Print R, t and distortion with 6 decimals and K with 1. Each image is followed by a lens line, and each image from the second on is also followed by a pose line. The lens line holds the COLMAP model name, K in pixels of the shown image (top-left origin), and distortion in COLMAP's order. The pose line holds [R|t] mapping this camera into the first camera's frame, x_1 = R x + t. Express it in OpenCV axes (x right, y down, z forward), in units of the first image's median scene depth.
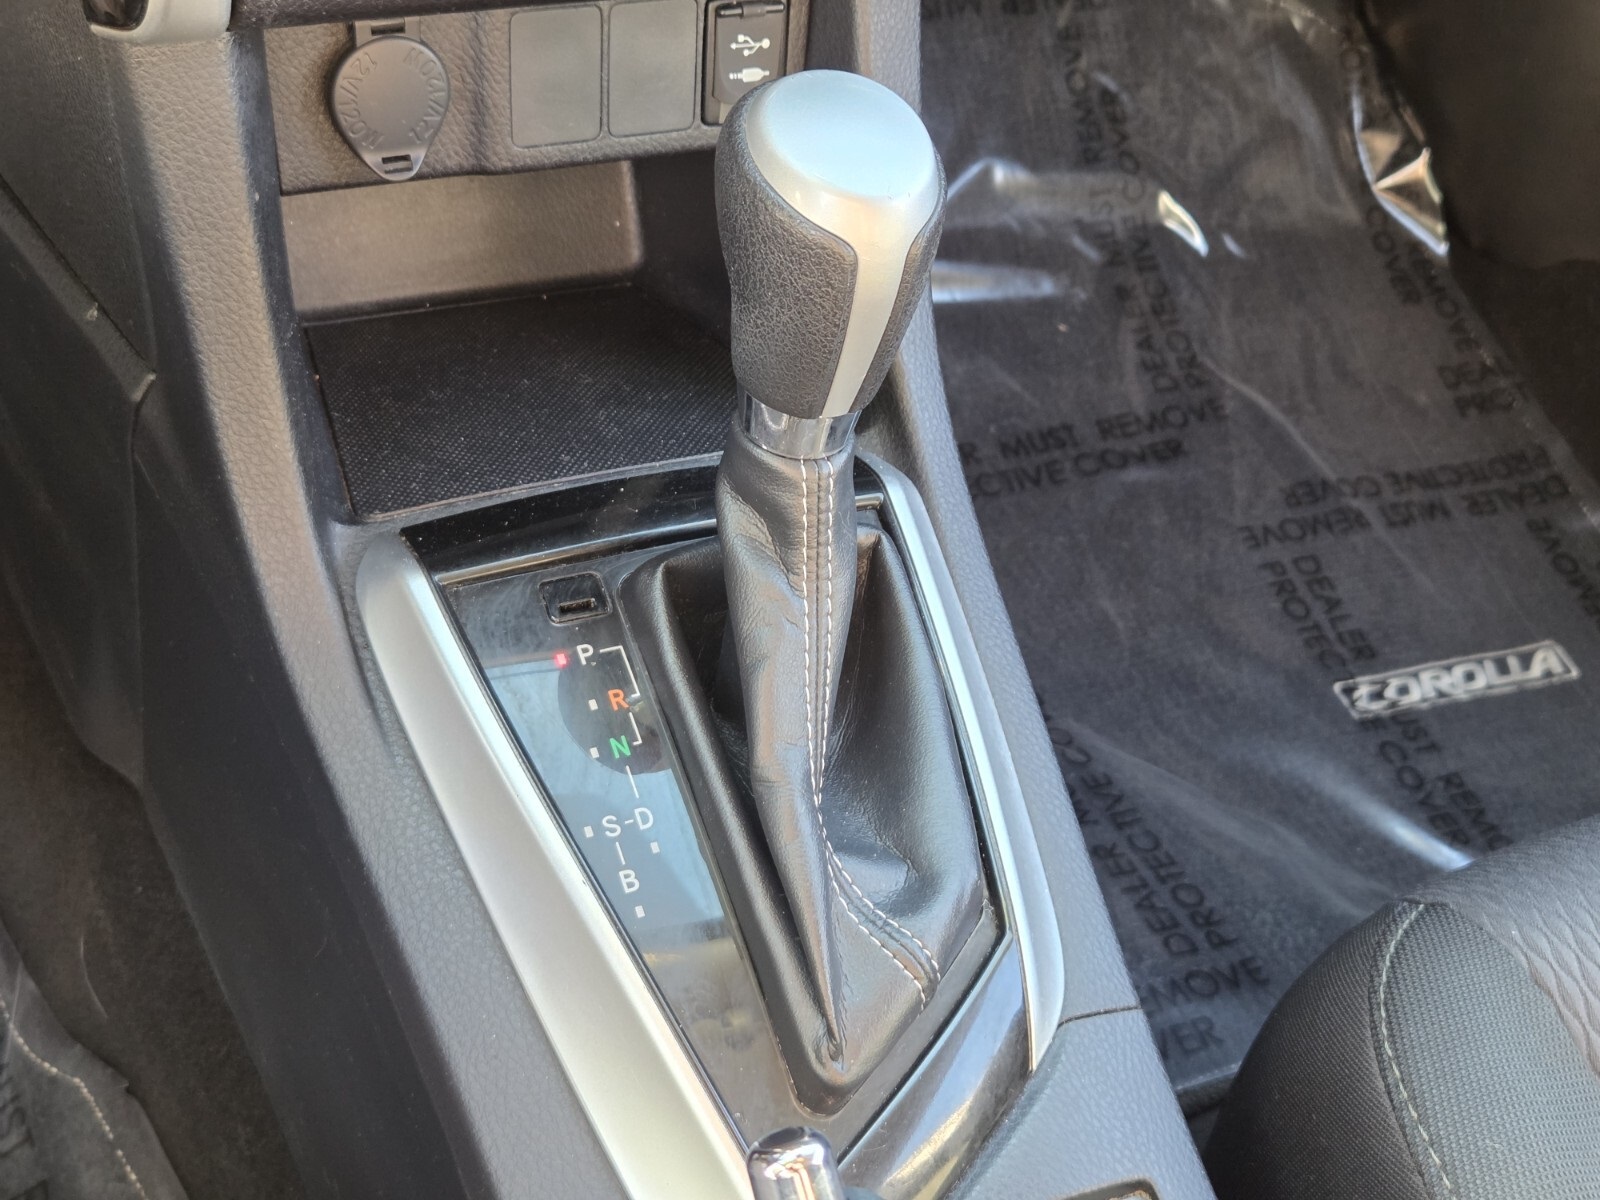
lens RADIAL K [[2196.8, 0, 791.3], [0, 2196.8, 612.4], [0, 0, 1]] dist [0.030424, 0.000000]
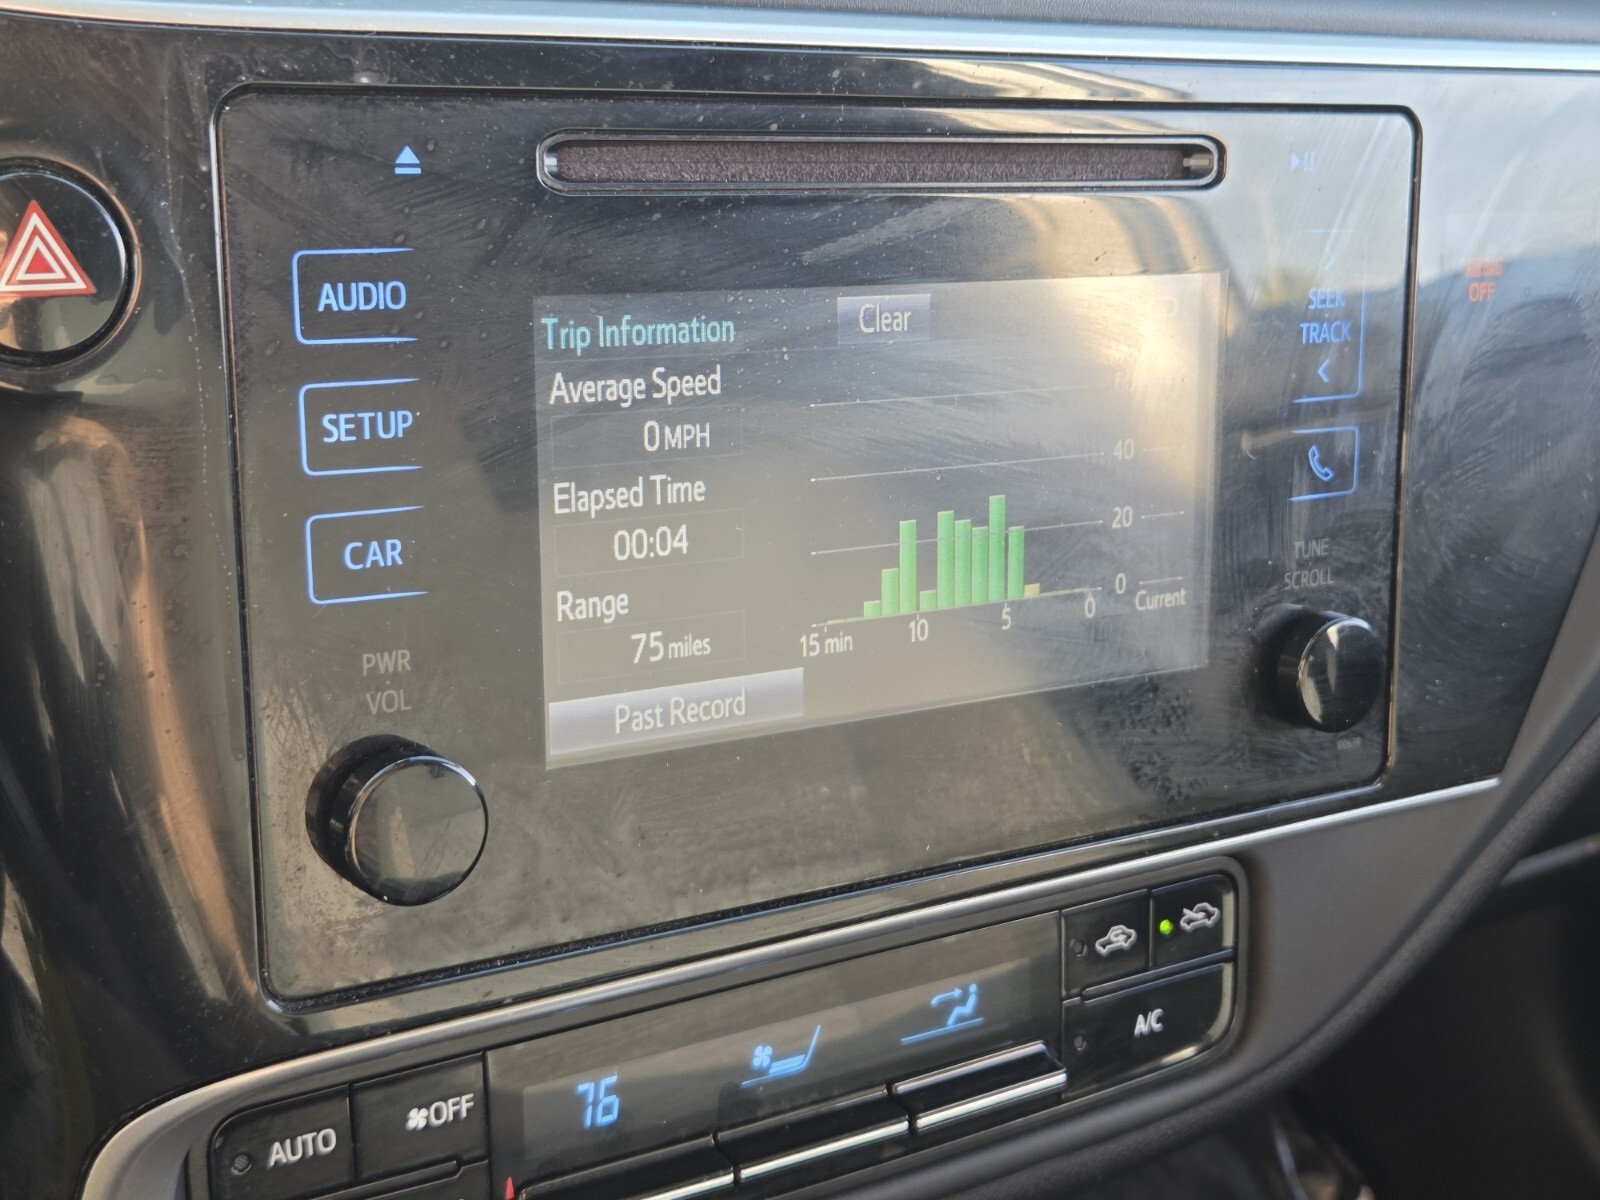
lens RADIAL K [[2231.5, 0, 816.9], [0, 2231.5, 627.2], [0, 0, 1]] dist [0.035661, 0.000000]
pose [[0.986093, -0.121860, 0.113008, -0.055341], [0.157948, 0.898696, -0.409142, -0.140412], [-0.051702, 0.421302, 0.905446, 0.064701]]
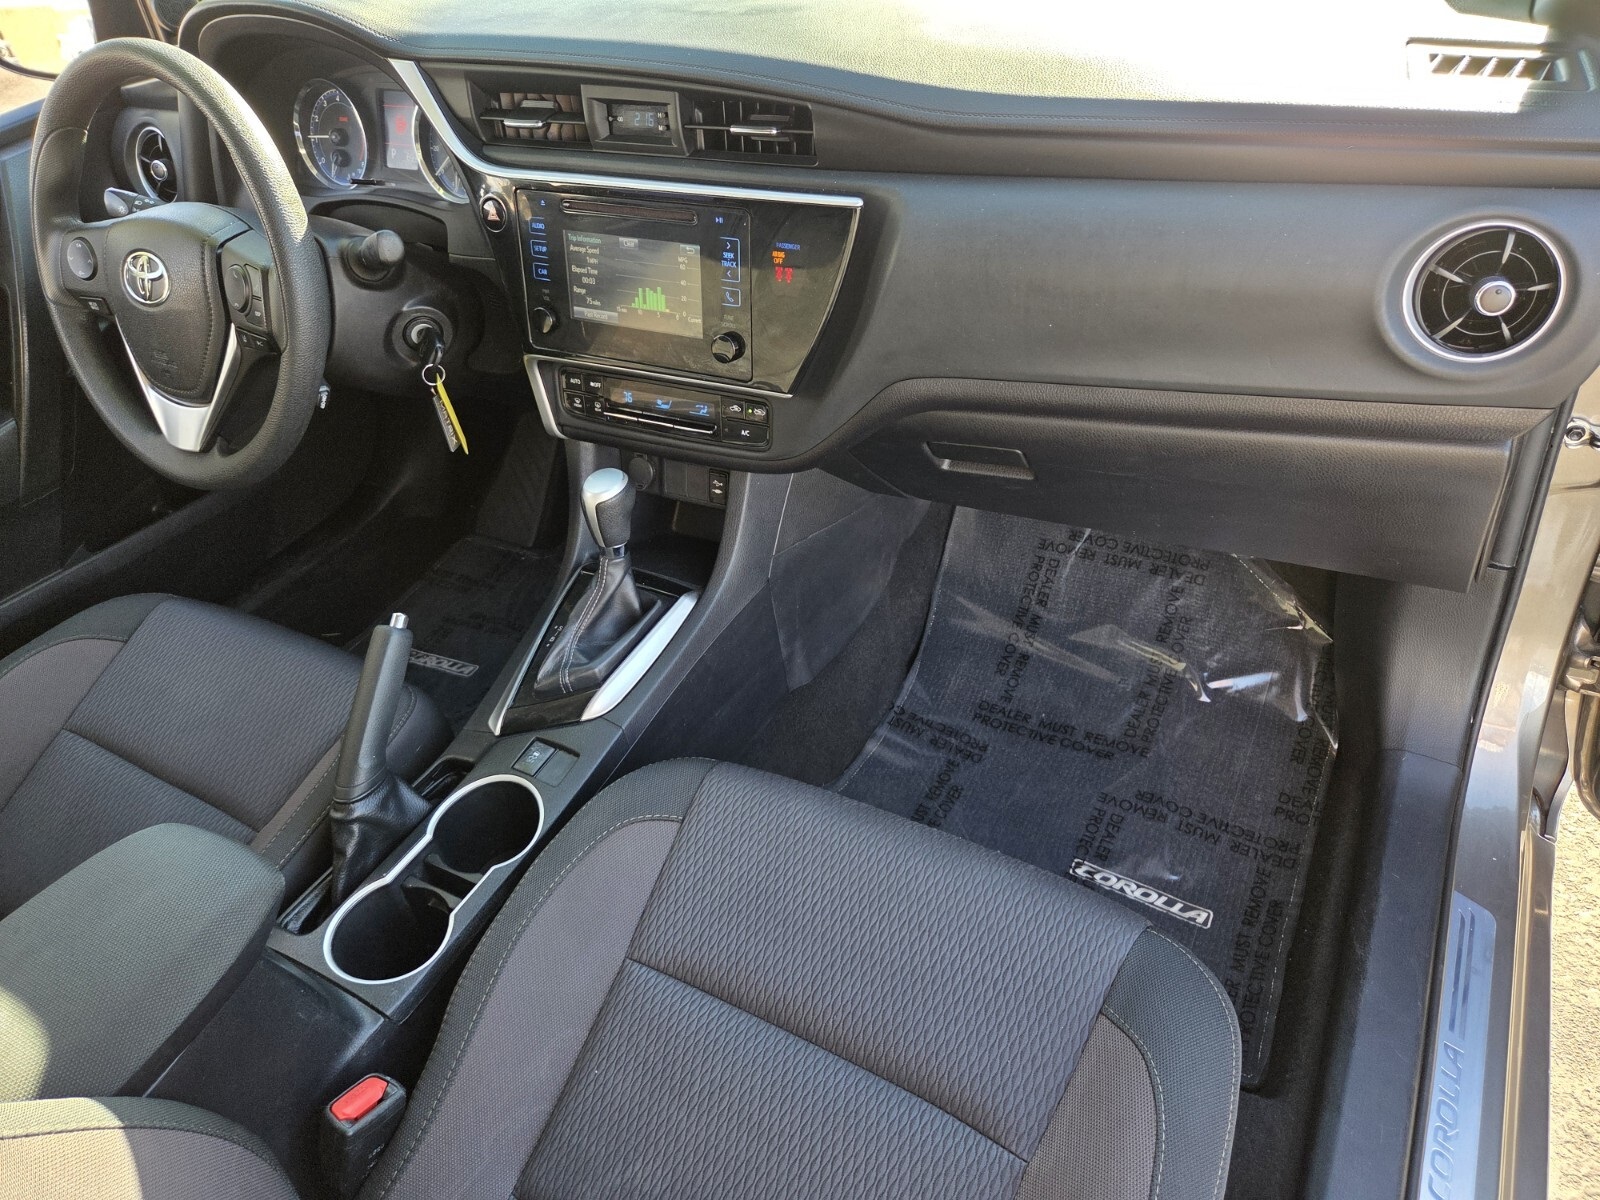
lens RADIAL K [[1097.7, 0, 804.6], [0, 1097.7, 607.4], [0, 0, 1]] dist [0.036236, -0.036004]
pose [[0.575243, 0.294489, -0.763133, 1.577188], [-0.450134, 0.892945, 0.005276, -0.142879], [0.682990, 0.340478, 0.646220, -0.055154]]
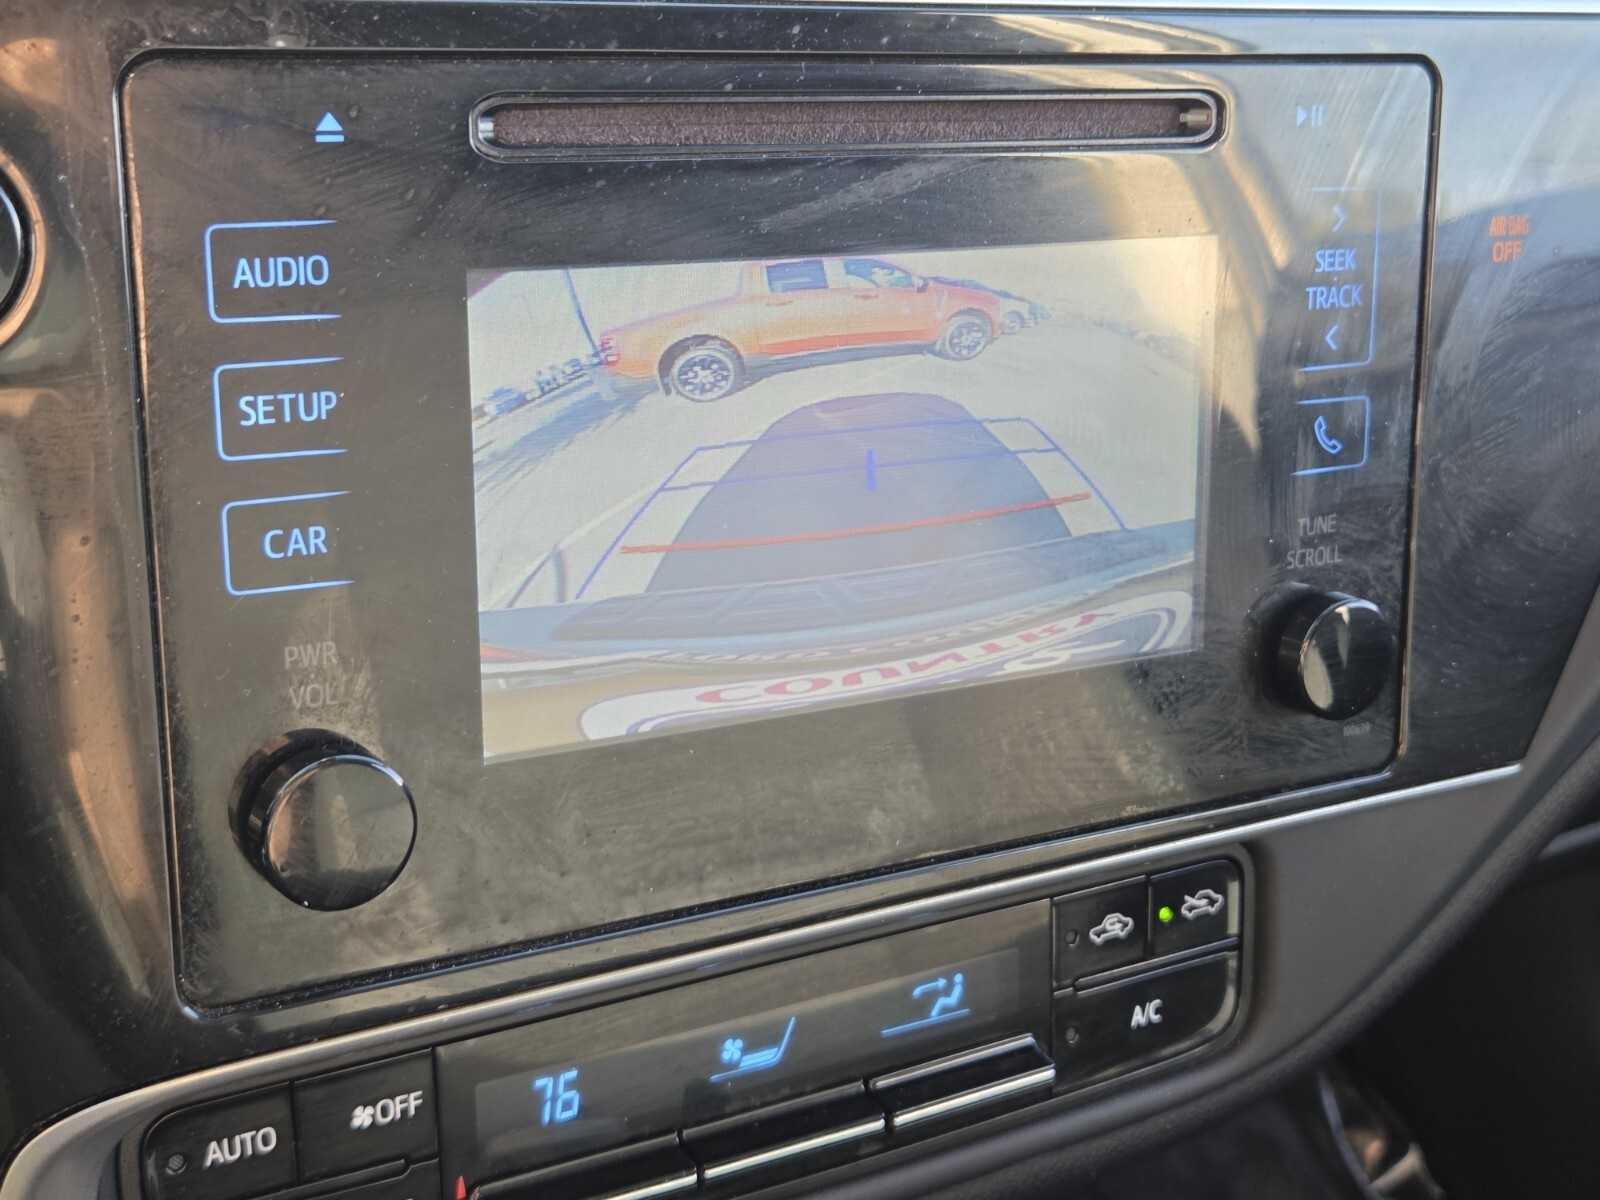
lens RADIAL K [[2231.5, 0, 788.6], [0, 2231.5, 591.7], [0, 0, 1]] dist [0.035661, 0.000000]
pose [[0.991286, -0.115130, 0.064016, -0.016914], [0.131131, 0.908744, -0.396218, -0.167250], [-0.012558, 0.401159, 0.915922, 0.085685]]
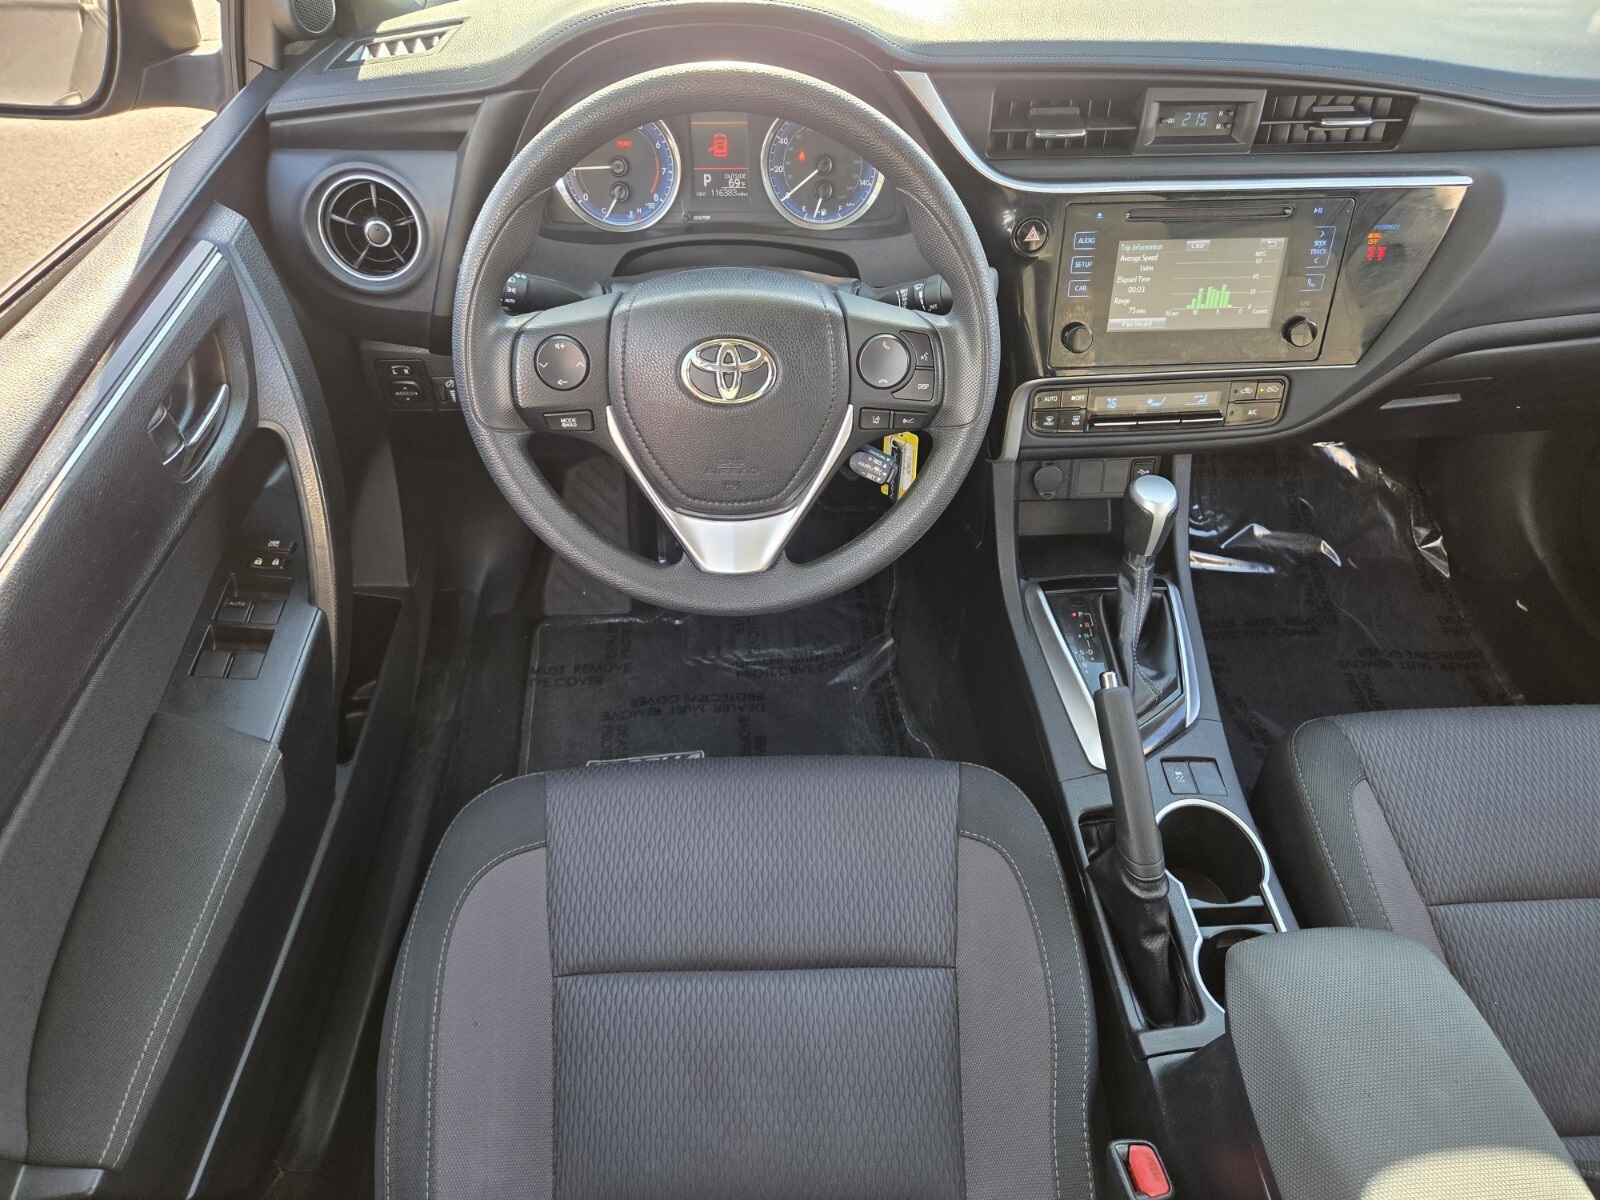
lens RADIAL K [[1097.7, 0, 785.3], [0, 1097.7, 608.6], [0, 0, 1]] dist [0.036236, -0.036004]
pose [[0.921970, 0.095078, -0.375410, 0.150144], [-0.148329, 0.982167, -0.115532, 0.294619], [0.357730, 0.162201, 0.919630, -0.967500]]
